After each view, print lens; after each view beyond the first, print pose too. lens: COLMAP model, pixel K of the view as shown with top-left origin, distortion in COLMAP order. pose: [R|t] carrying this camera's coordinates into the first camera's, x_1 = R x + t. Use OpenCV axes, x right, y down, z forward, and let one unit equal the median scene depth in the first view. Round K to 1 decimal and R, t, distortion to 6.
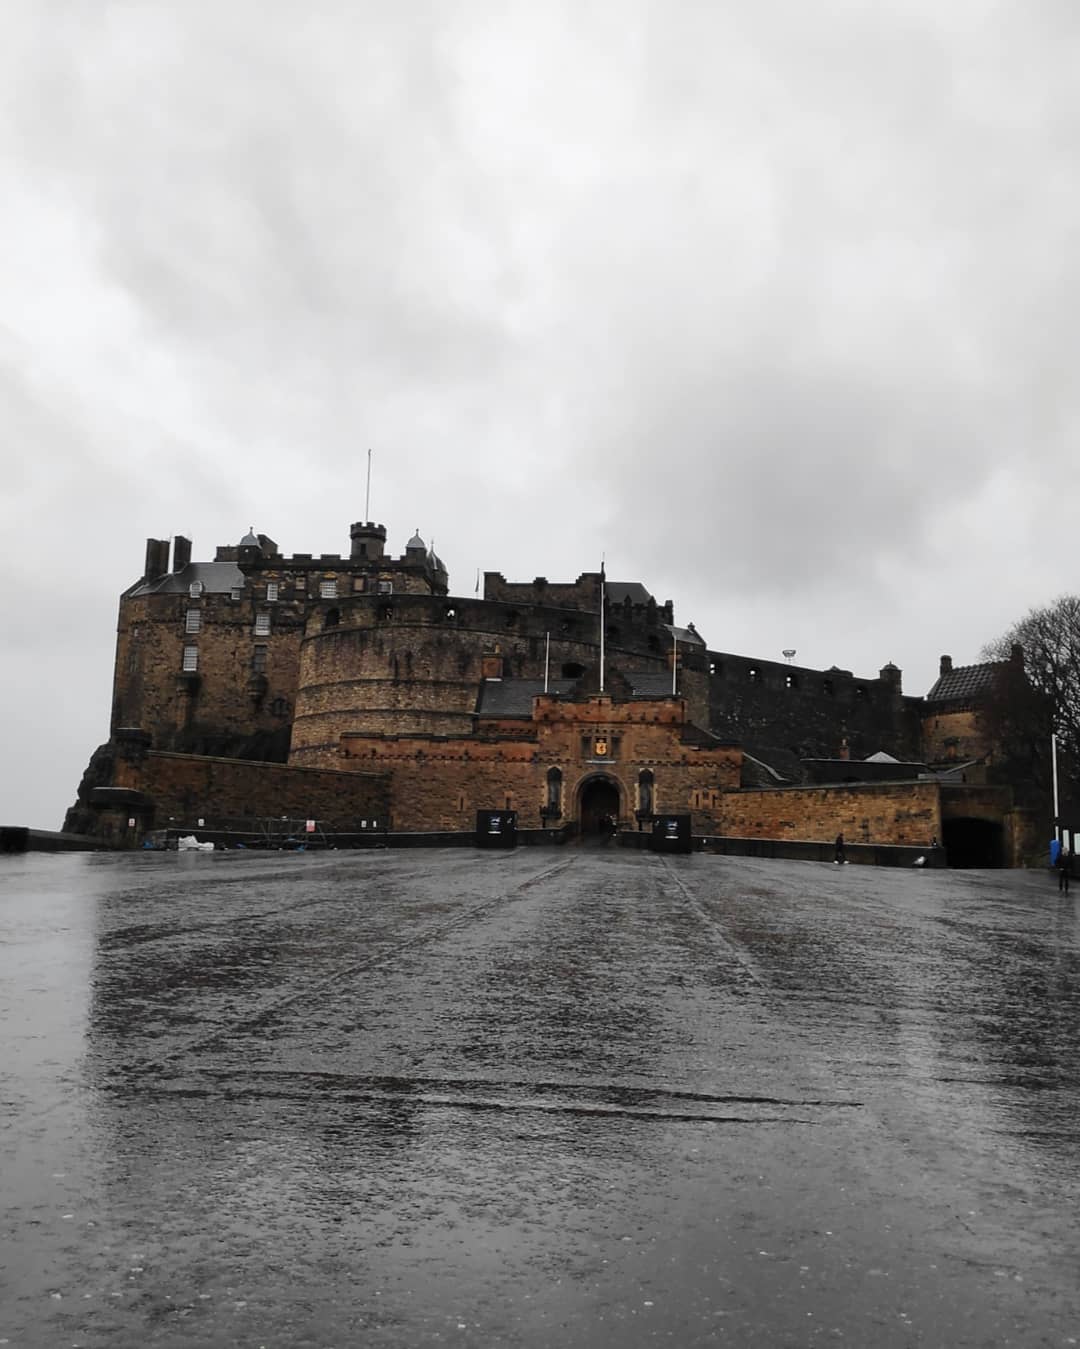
lens RADIAL K [[3035.4, 0, 540.0], [0, 3035.4, 674.5], [0, 0, 1]] dist [0.531195, -0.144659]
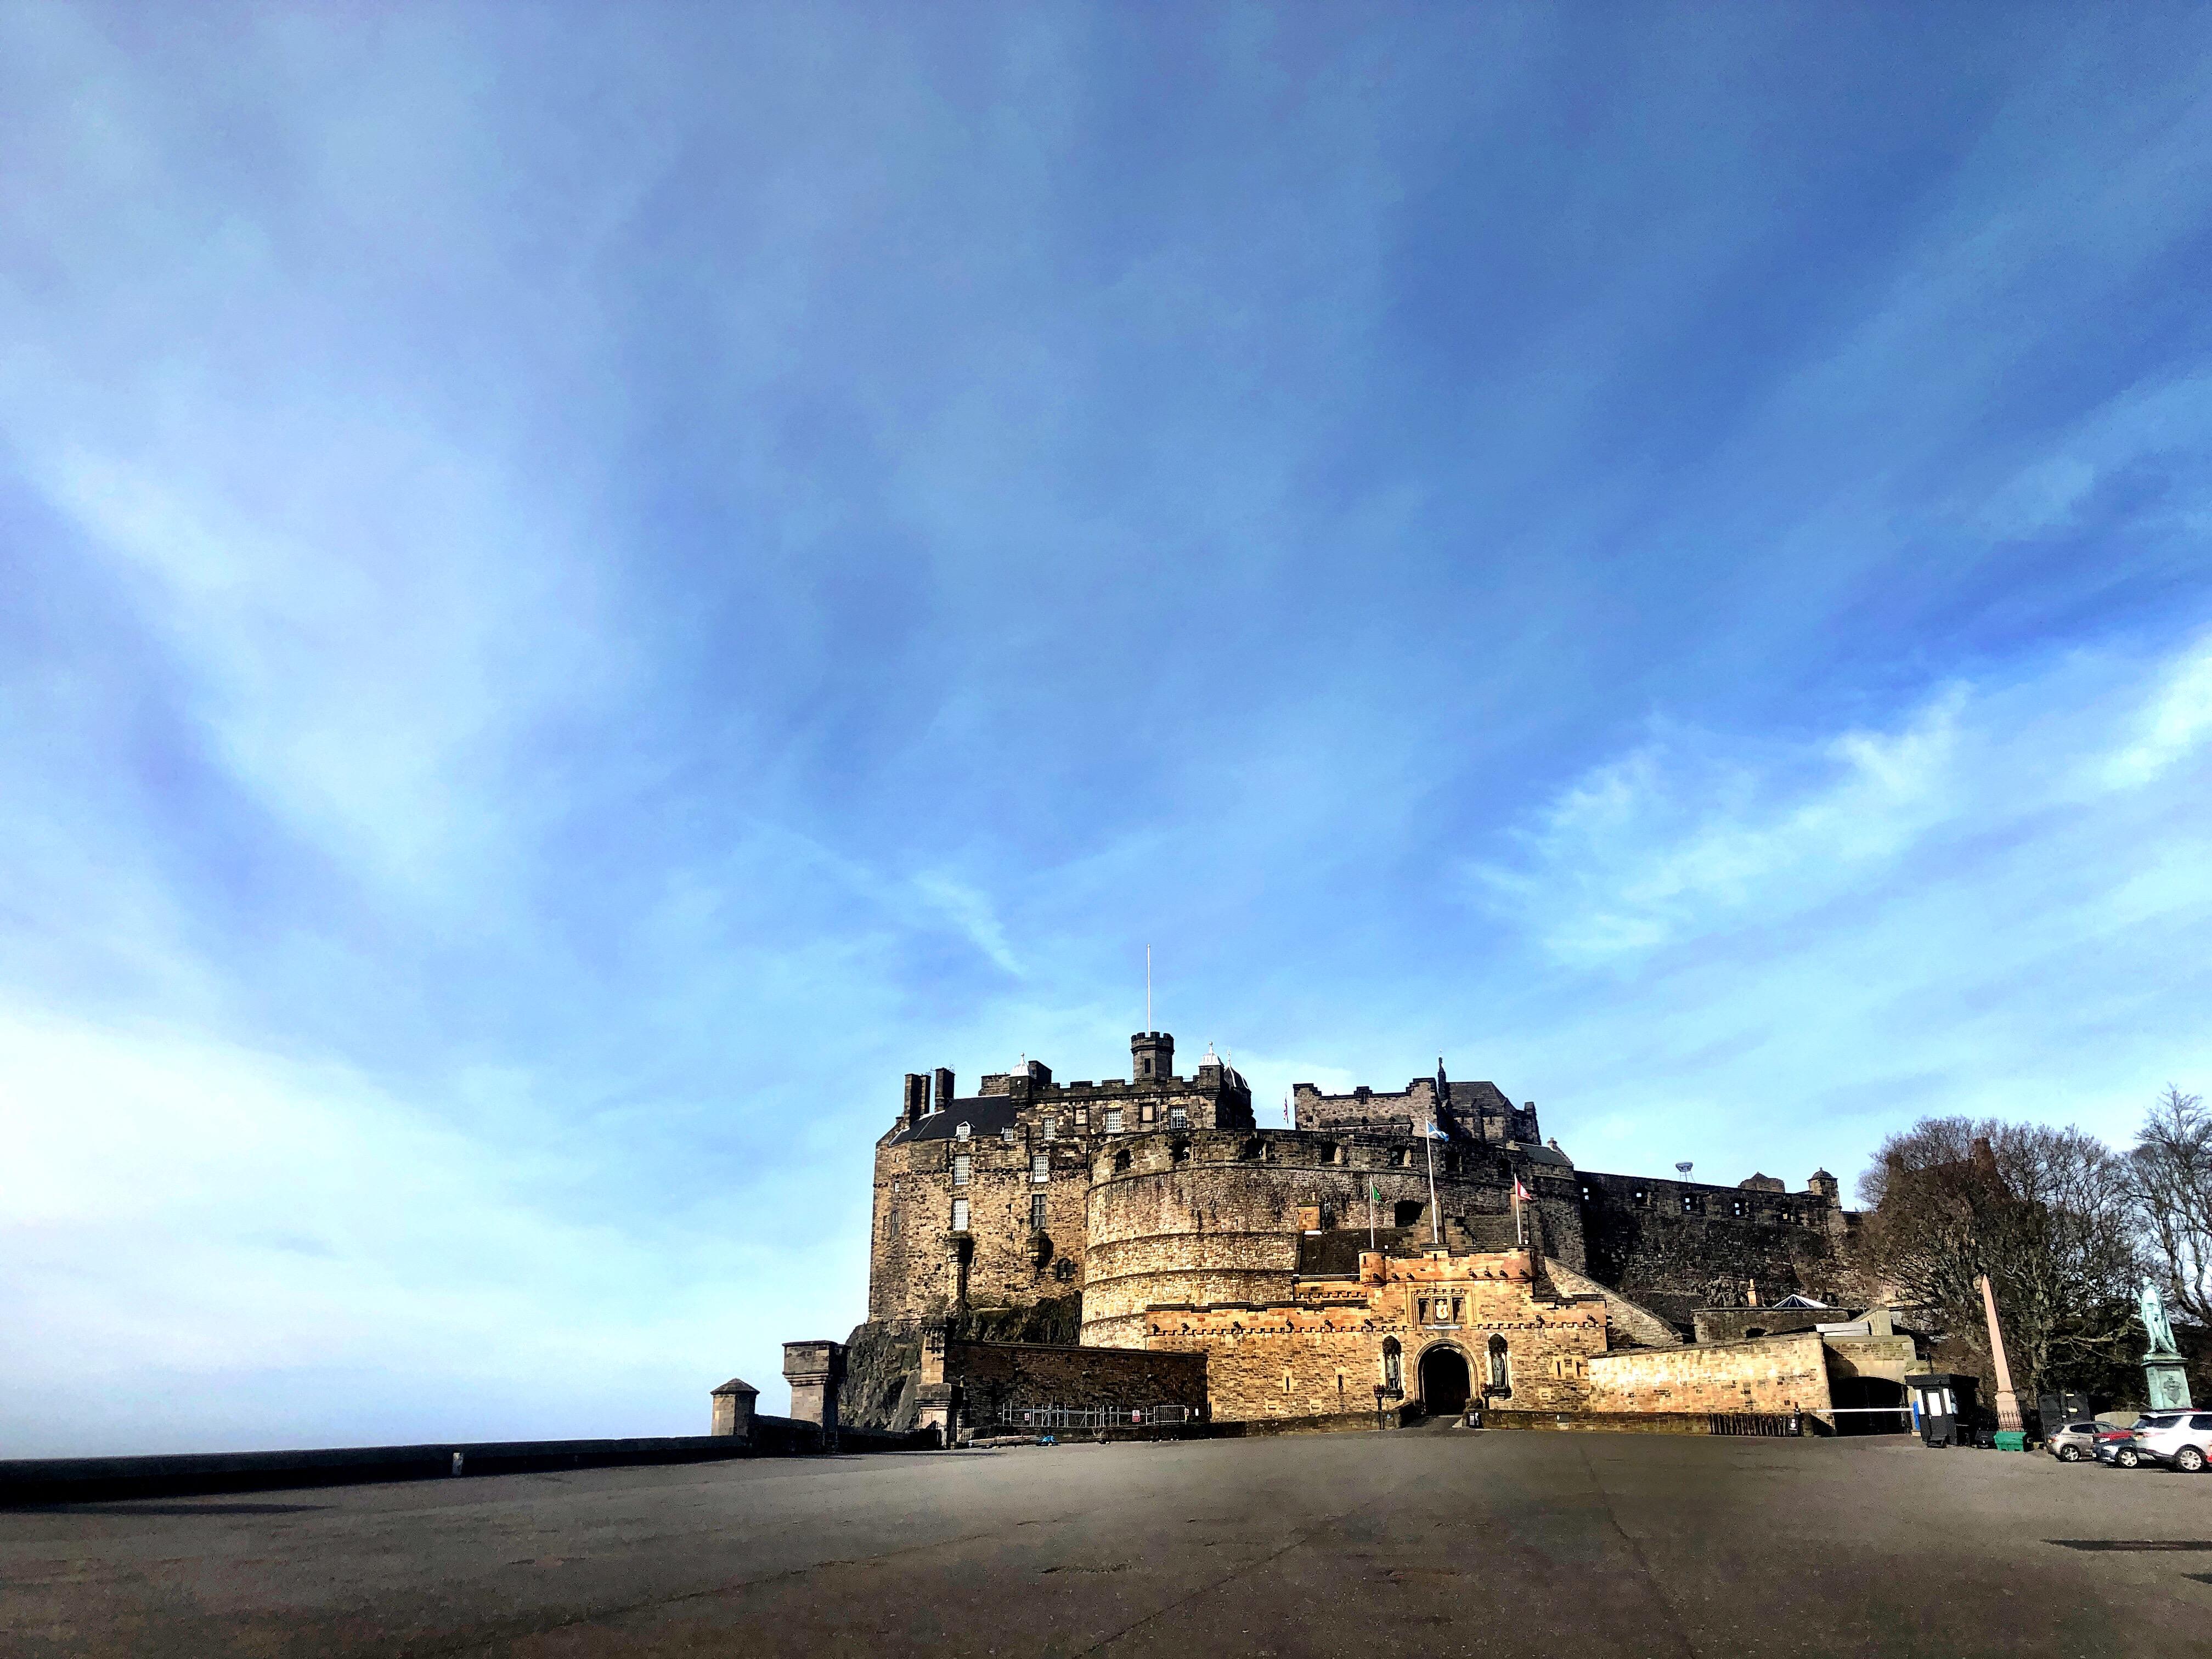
lens RADIAL K [[1663.6, 0, 1106.0], [0, 1663.6, 829.5], [0, 0, 1]] dist [0.152524, -0.450173]
pose [[0.991585, -0.077555, -0.103652, -0.015867], [0.045369, 0.958091, -0.282848, 0.025664], [0.121245, 0.275765, 0.953548, 0.515717]]
